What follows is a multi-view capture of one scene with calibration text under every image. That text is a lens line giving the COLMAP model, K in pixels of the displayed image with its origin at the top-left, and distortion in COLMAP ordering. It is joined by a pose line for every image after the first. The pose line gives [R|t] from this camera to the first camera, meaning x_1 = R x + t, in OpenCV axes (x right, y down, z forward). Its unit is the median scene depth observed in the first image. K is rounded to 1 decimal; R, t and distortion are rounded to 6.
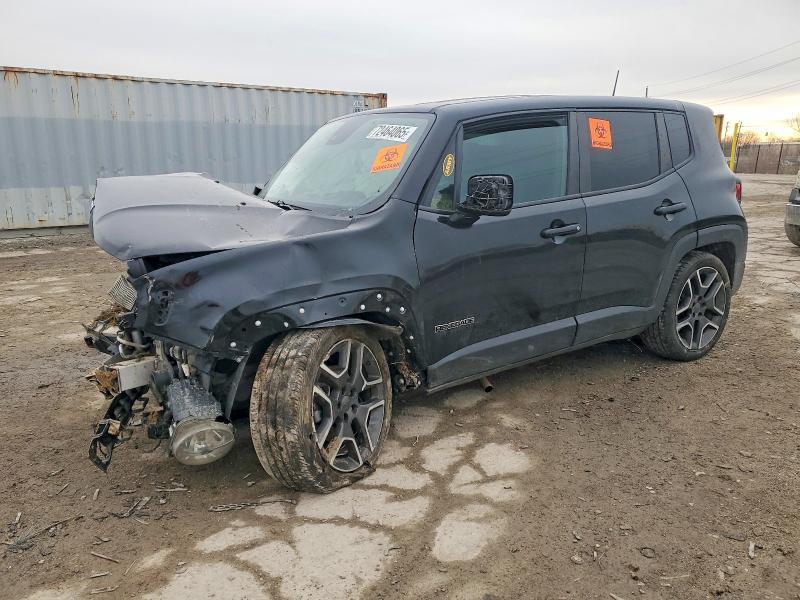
lens RADIAL K [[576.8, 0, 400.0], [0, 576.8, 300.0], [0, 0, 1]] dist [0.033251, -0.003646]
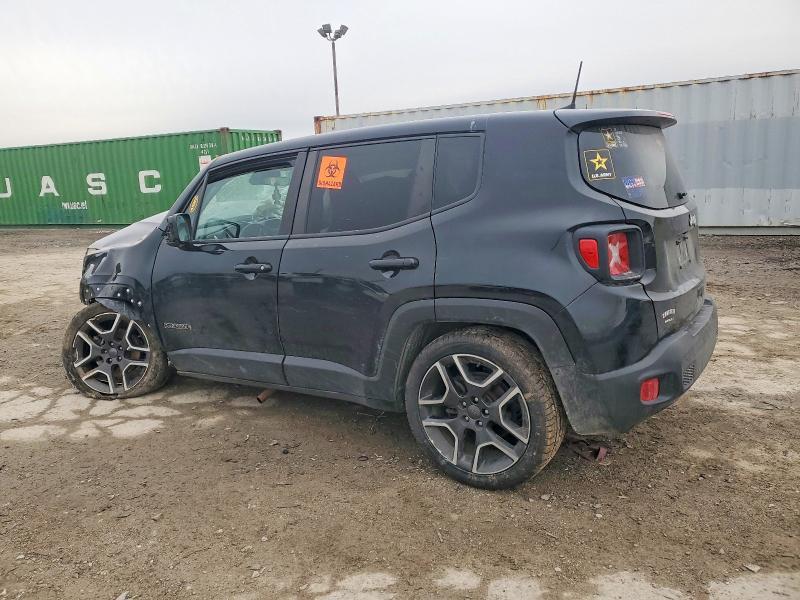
lens RADIAL K [[576.8, 0, 400.0], [0, 576.8, 300.0], [0, 0, 1]] dist [0.033251, -0.003646]
pose [[0.463641, 0.181025, -0.867333, 1.225144], [-0.175455, 0.978279, 0.110389, -0.208591], [0.868477, 0.100997, 0.485332, 0.669163]]
